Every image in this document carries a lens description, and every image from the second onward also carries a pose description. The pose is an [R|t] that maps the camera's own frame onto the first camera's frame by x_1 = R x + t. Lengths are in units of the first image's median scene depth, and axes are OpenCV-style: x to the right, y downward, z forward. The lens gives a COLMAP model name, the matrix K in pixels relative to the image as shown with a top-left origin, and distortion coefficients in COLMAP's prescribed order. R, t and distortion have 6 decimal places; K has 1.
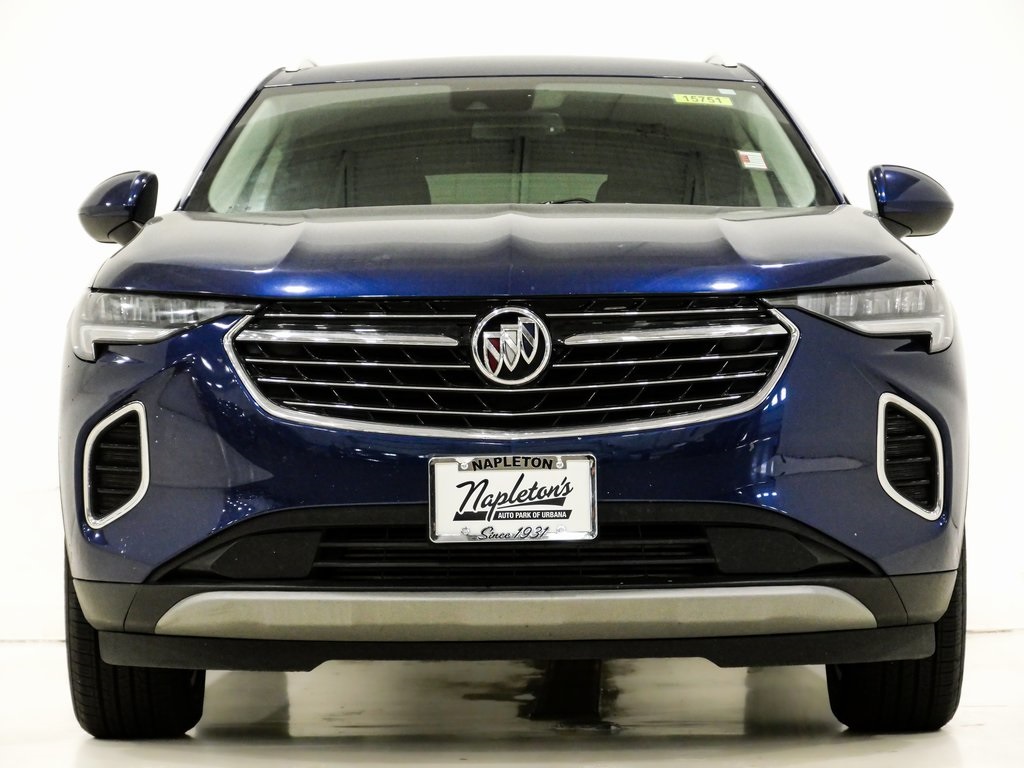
lens RADIAL K [[3523.3, 0, 511.3], [0, 3523.3, 383.4], [0, 0, 1]] dist [-0.084030, 0.000000]
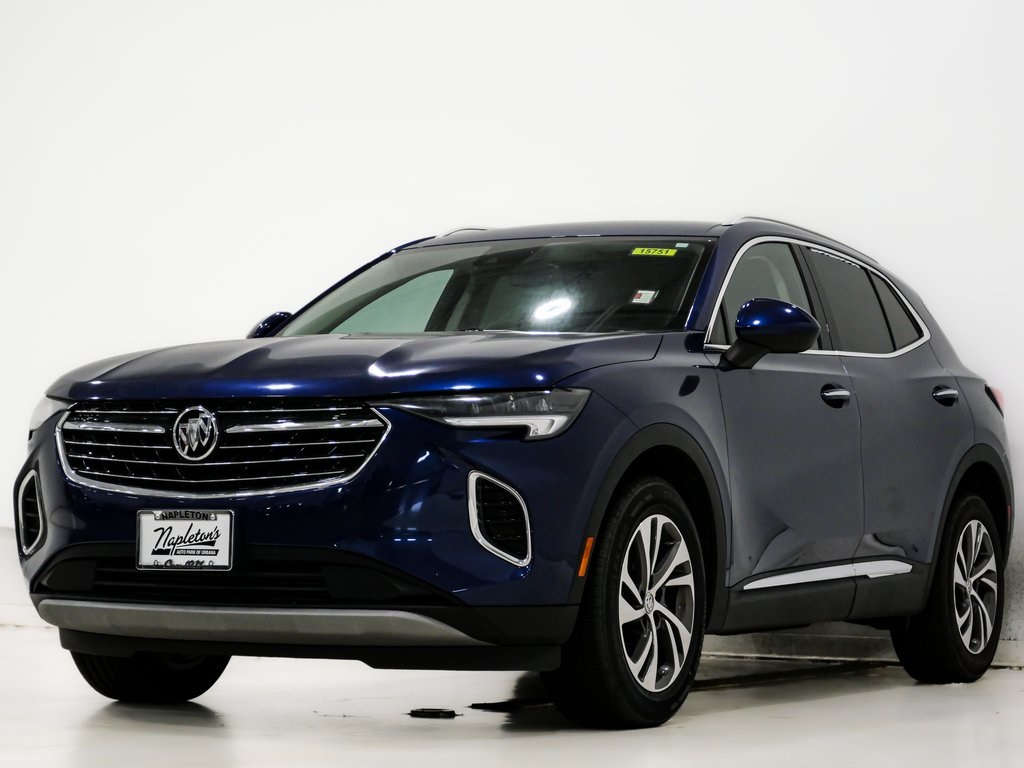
lens RADIAL K [[2700.7, 0, 513.1], [0, 2700.7, 381.4], [0, 0, 1]] dist [-0.080762, 0.000000]
pose [[0.881947, -0.003126, -0.471339, 0.628168], [-0.012461, 0.999474, -0.029945, -0.000582], [0.471185, 0.032283, 0.881444, 0.097591]]
